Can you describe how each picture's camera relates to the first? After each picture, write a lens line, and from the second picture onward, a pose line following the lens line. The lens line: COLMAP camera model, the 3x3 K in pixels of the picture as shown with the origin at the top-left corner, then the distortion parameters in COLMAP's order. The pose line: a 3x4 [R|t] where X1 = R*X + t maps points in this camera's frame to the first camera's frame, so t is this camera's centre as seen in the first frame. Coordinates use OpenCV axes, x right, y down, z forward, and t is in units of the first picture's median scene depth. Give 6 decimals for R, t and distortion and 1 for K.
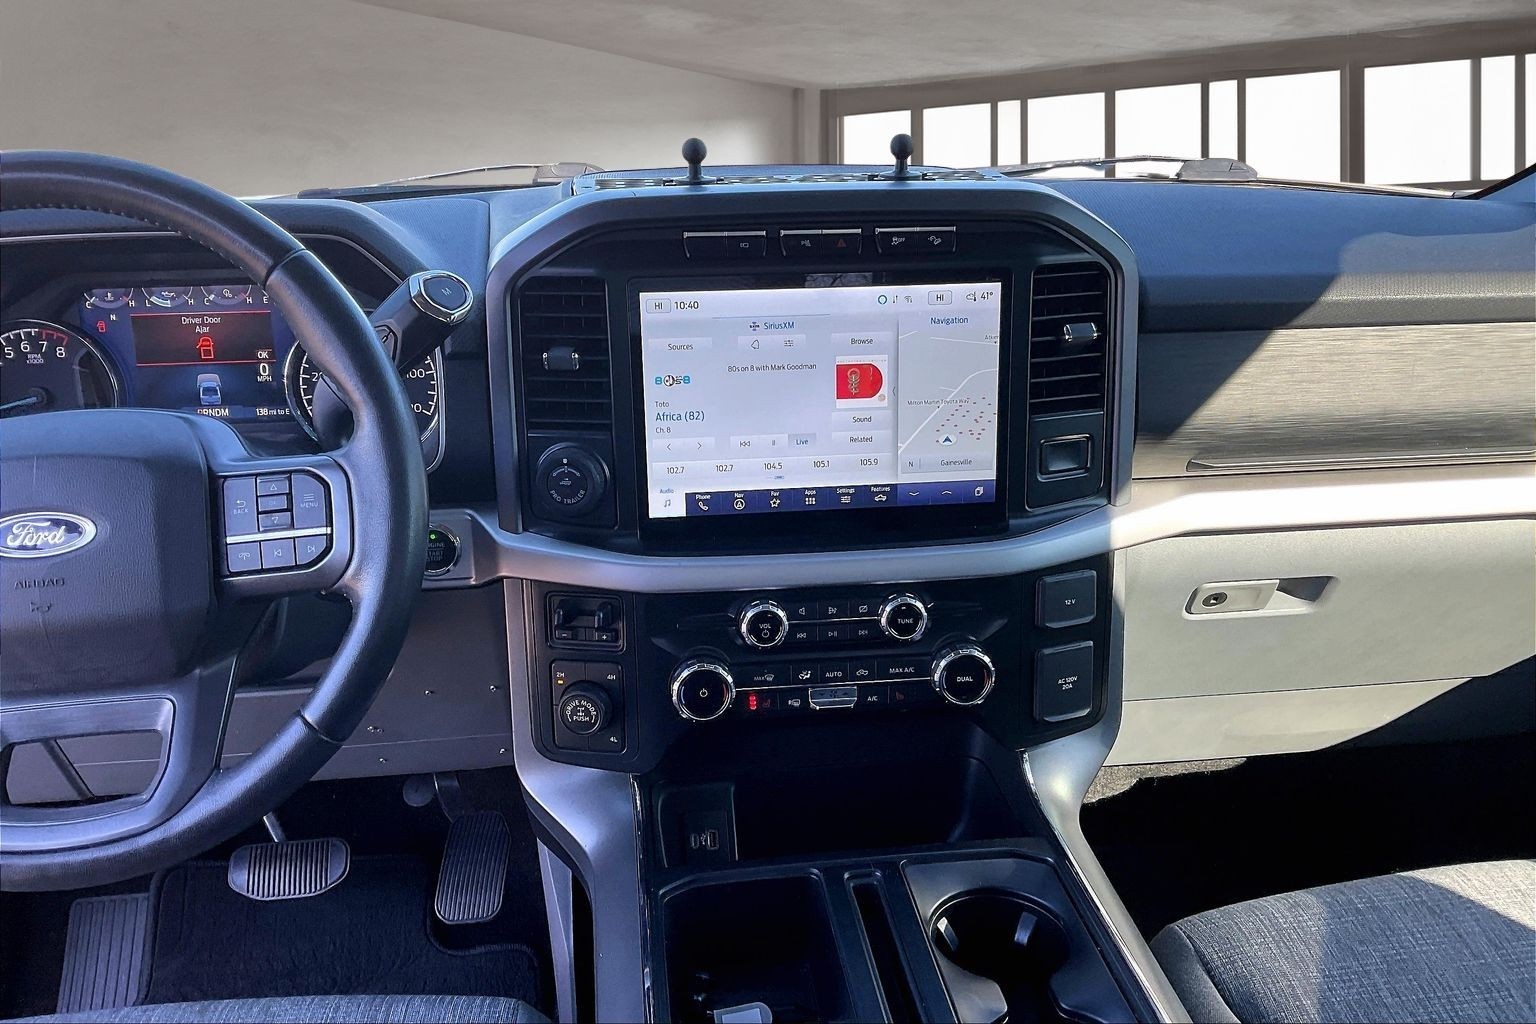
lens RADIAL K [[1256.6, 0, 777.0], [0, 1256.6, 505.1], [0, 0, 1]] dist [0.089015, -0.185506]
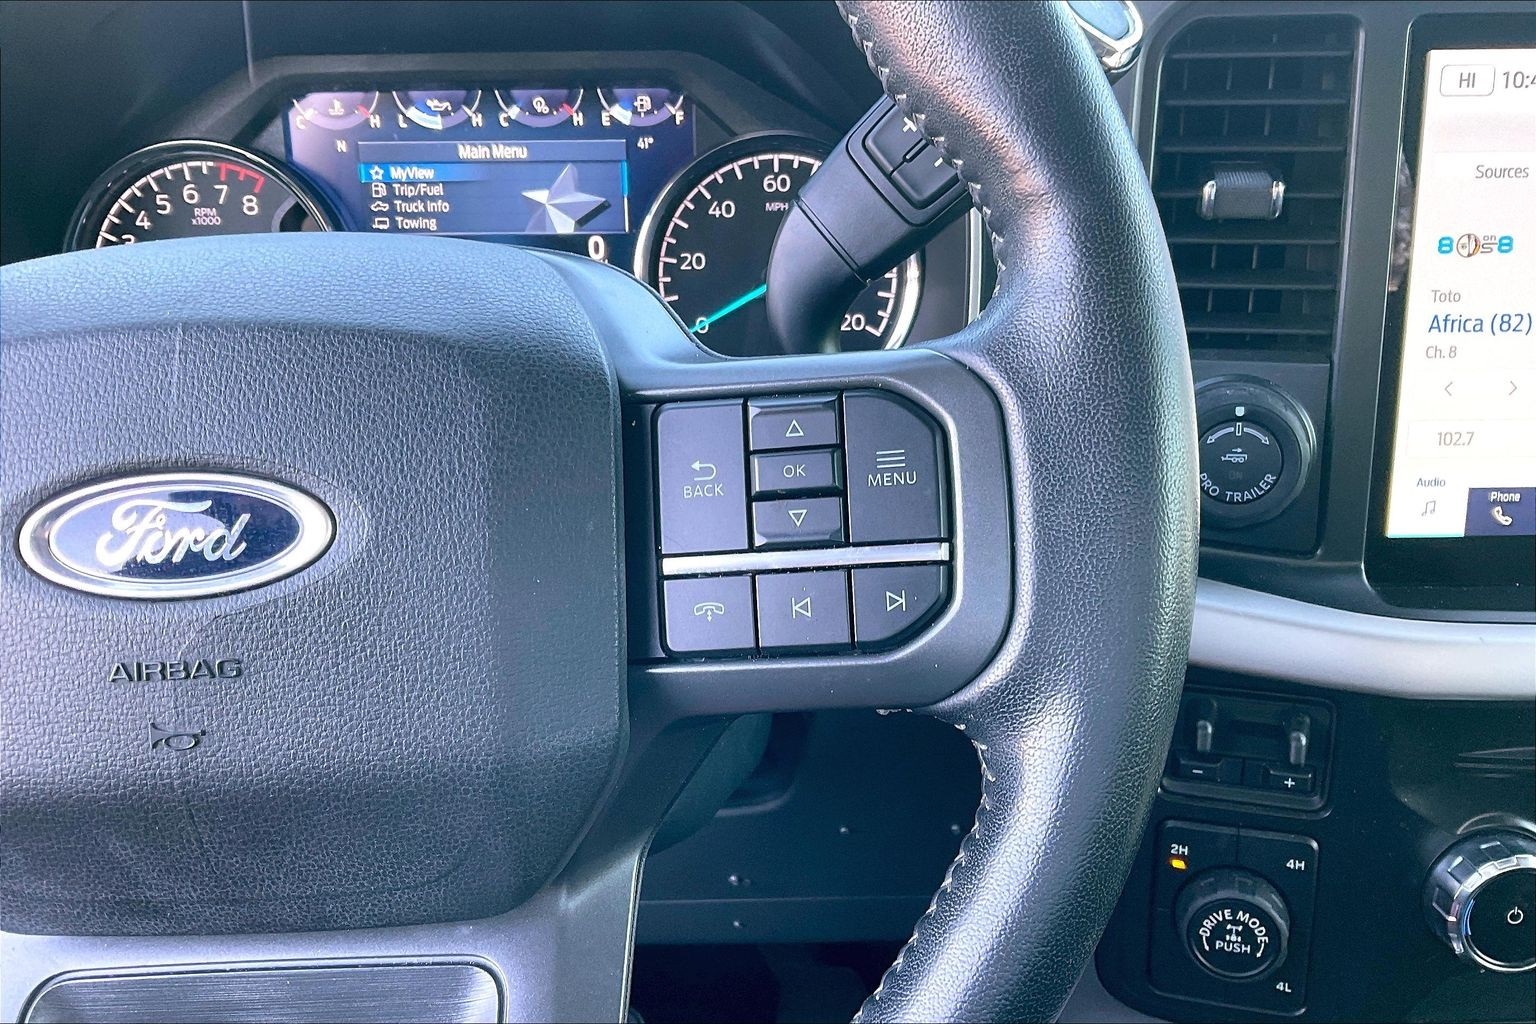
lens RADIAL K [[1256.6, 0, 772.5], [0, 1256.6, 501.2], [0, 0, 1]] dist [0.089015, -0.185506]
pose [[0.992396, 0.031467, -0.118999, -0.275878], [-0.032547, 0.999445, -0.007142, 0.007591], [0.118708, 0.010961, 0.992869, 0.490697]]
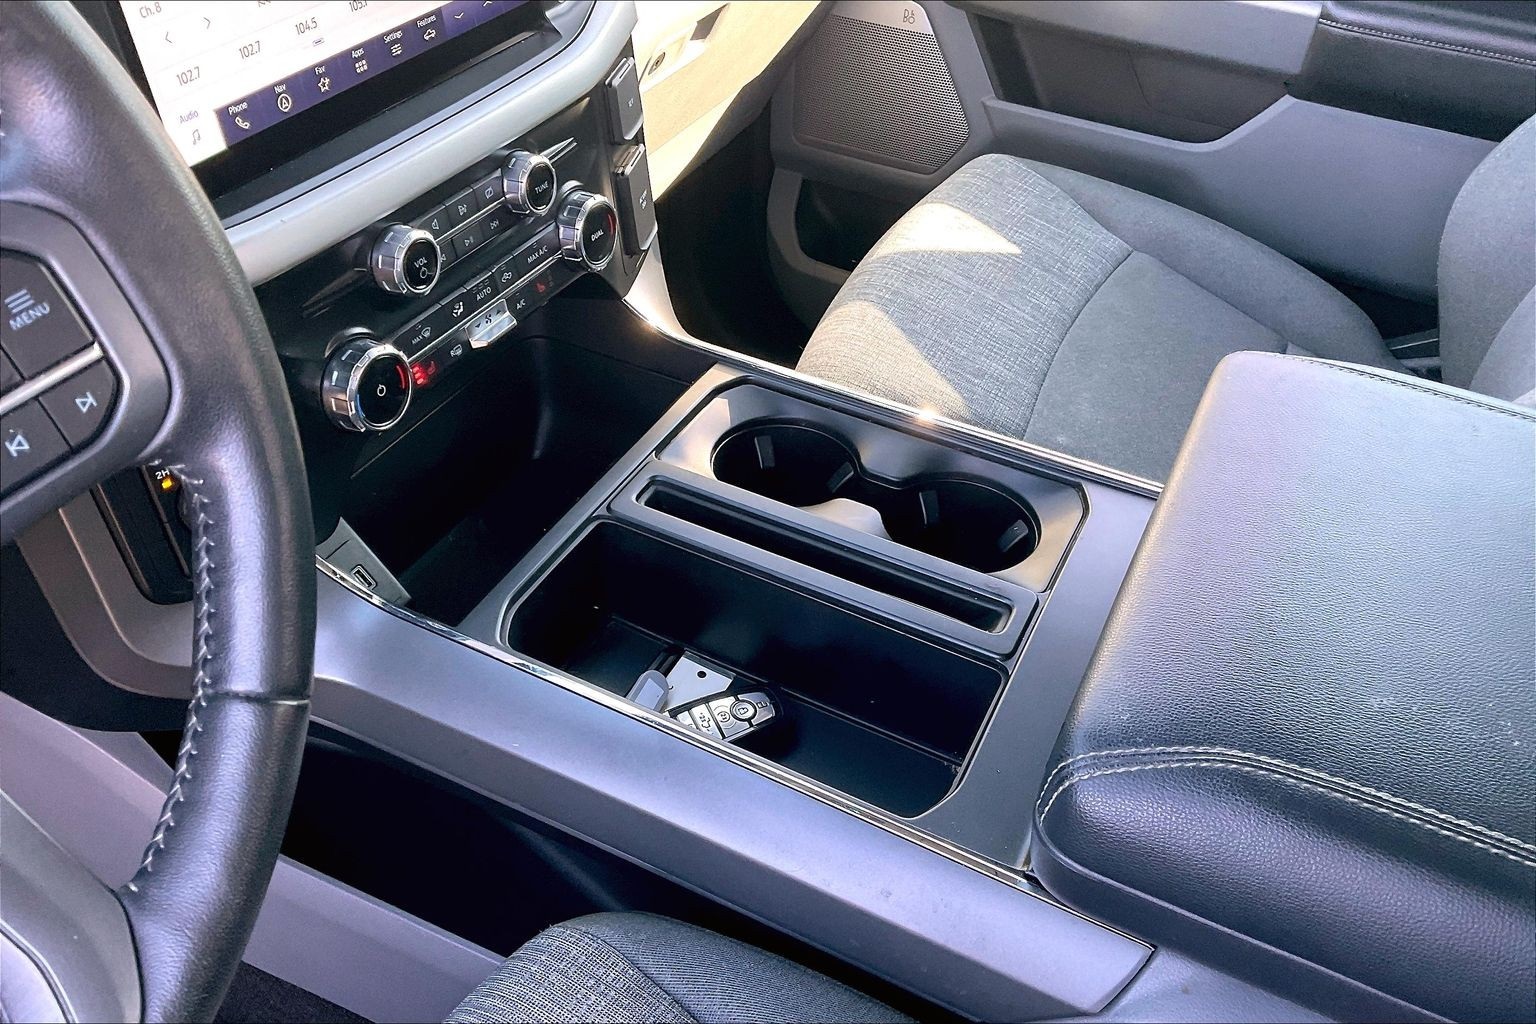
lens RADIAL K [[1256.6, 0, 744.1], [0, 1256.6, 508.9], [0, 0, 1]] dist [0.089015, -0.185506]
pose [[0.569552, -0.511896, 0.643097, -0.416265], [0.246536, 0.852765, 0.460447, -0.064004], [-0.784111, -0.103702, 0.611895, 0.406211]]
